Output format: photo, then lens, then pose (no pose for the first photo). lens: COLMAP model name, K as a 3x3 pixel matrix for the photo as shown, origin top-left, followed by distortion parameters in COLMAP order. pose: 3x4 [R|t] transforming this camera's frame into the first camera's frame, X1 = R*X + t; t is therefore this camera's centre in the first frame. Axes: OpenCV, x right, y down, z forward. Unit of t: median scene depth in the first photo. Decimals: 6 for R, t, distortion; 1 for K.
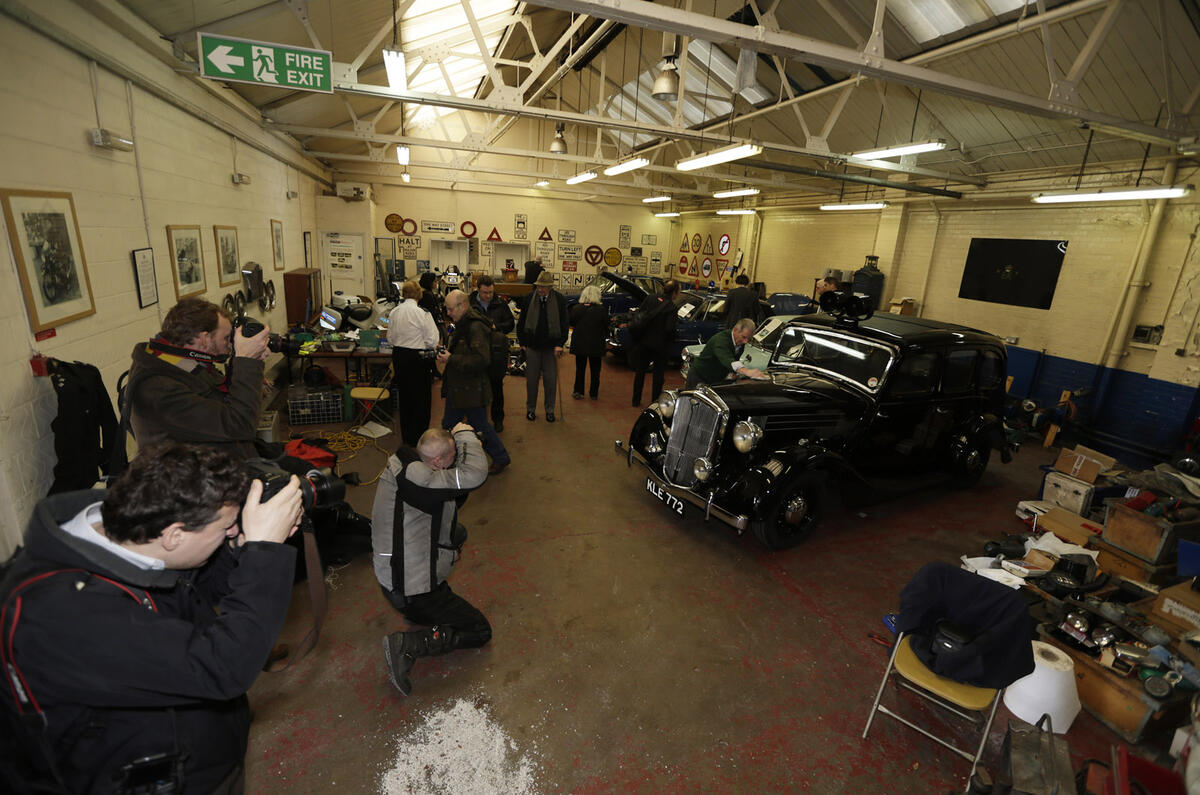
lens RADIAL K [[541.9, 0, 604.2], [0, 541.9, 390.5], [0, 0, 1]] dist [-0.001409, 0.000028]
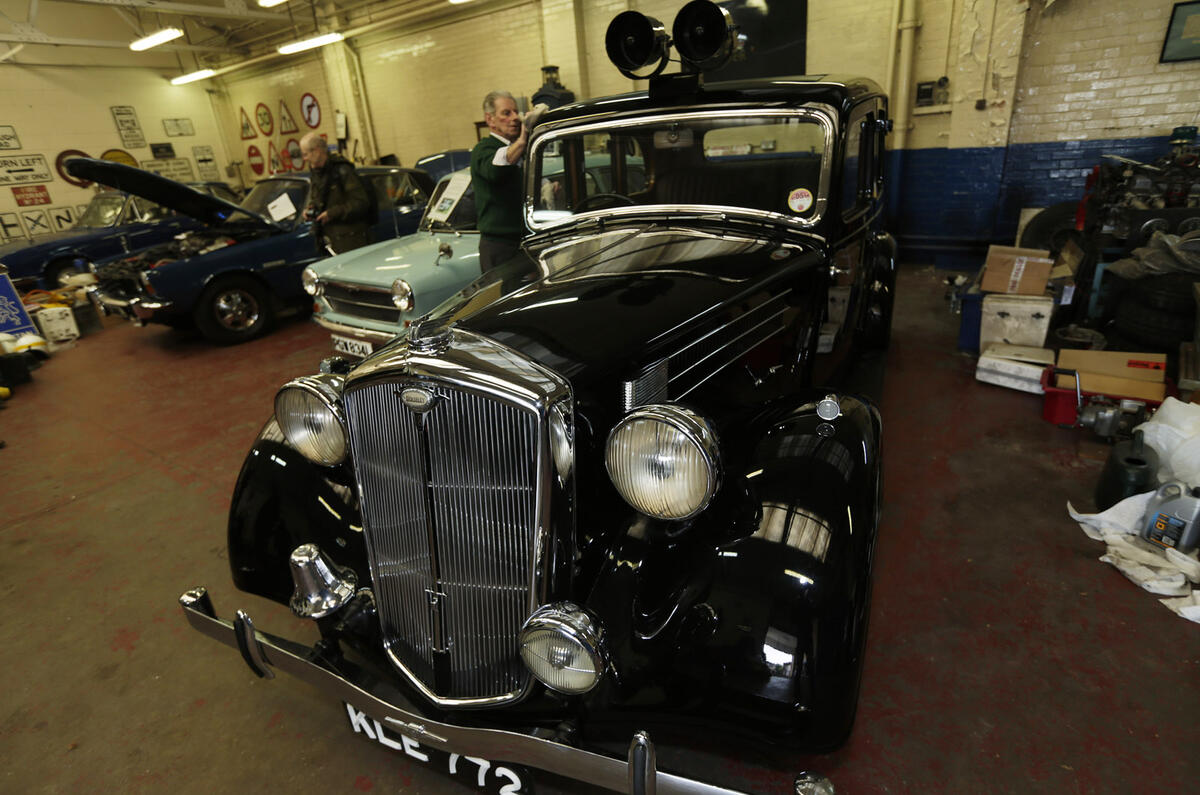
lens RADIAL K [[610.9, 0, 605.3], [0, 610.9, 397.7], [0, 0, 1]] dist [-0.023197, 0.001846]
pose [[0.794691, -0.351186, 0.495110, 0.030944], [0.284085, 0.935983, 0.207922, -0.004295], [-0.536434, -0.024580, 0.843584, 0.233417]]
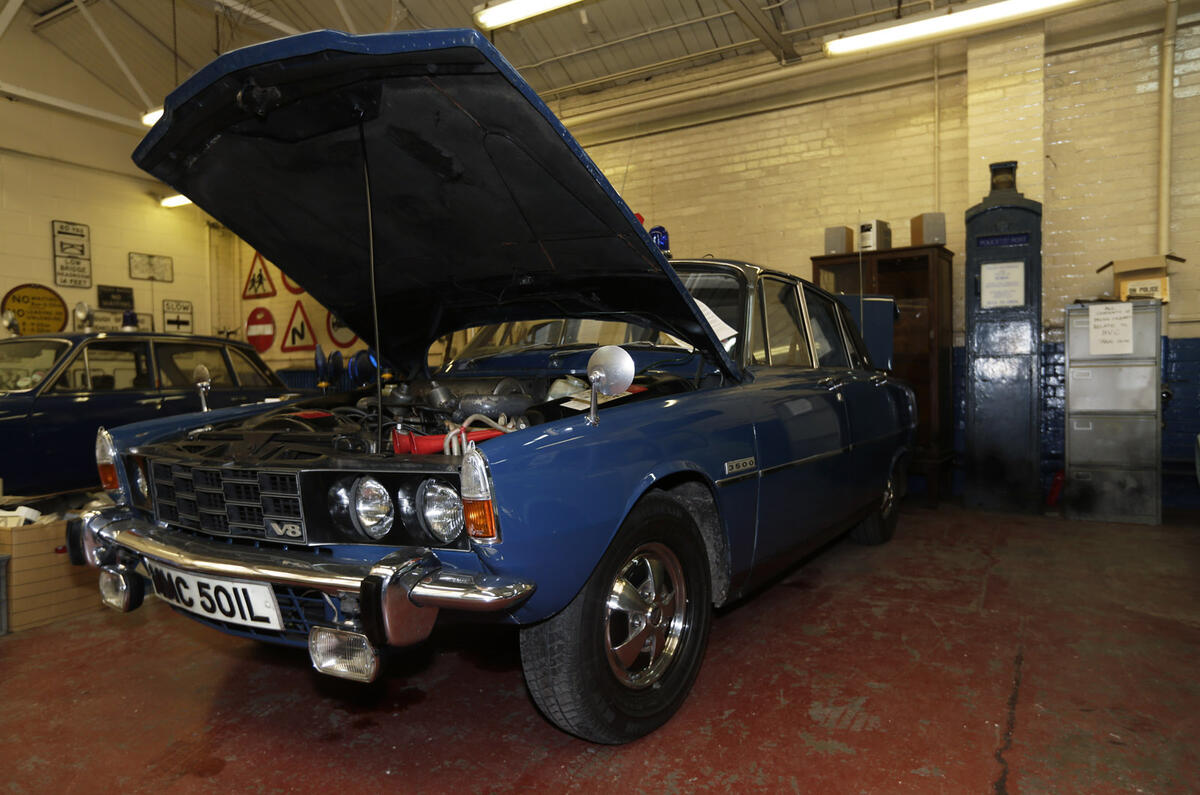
lens RADIAL K [[766.9, 0, 602.7], [0, 766.9, 396.7], [0, 0, 1]] dist [0.006648, 0.003224]
pose [[0.750541, -0.091834, 0.654411, -0.047139], [0.239438, 0.960797, -0.139781, -0.062270], [-0.615920, 0.261603, 0.743106, 0.578700]]
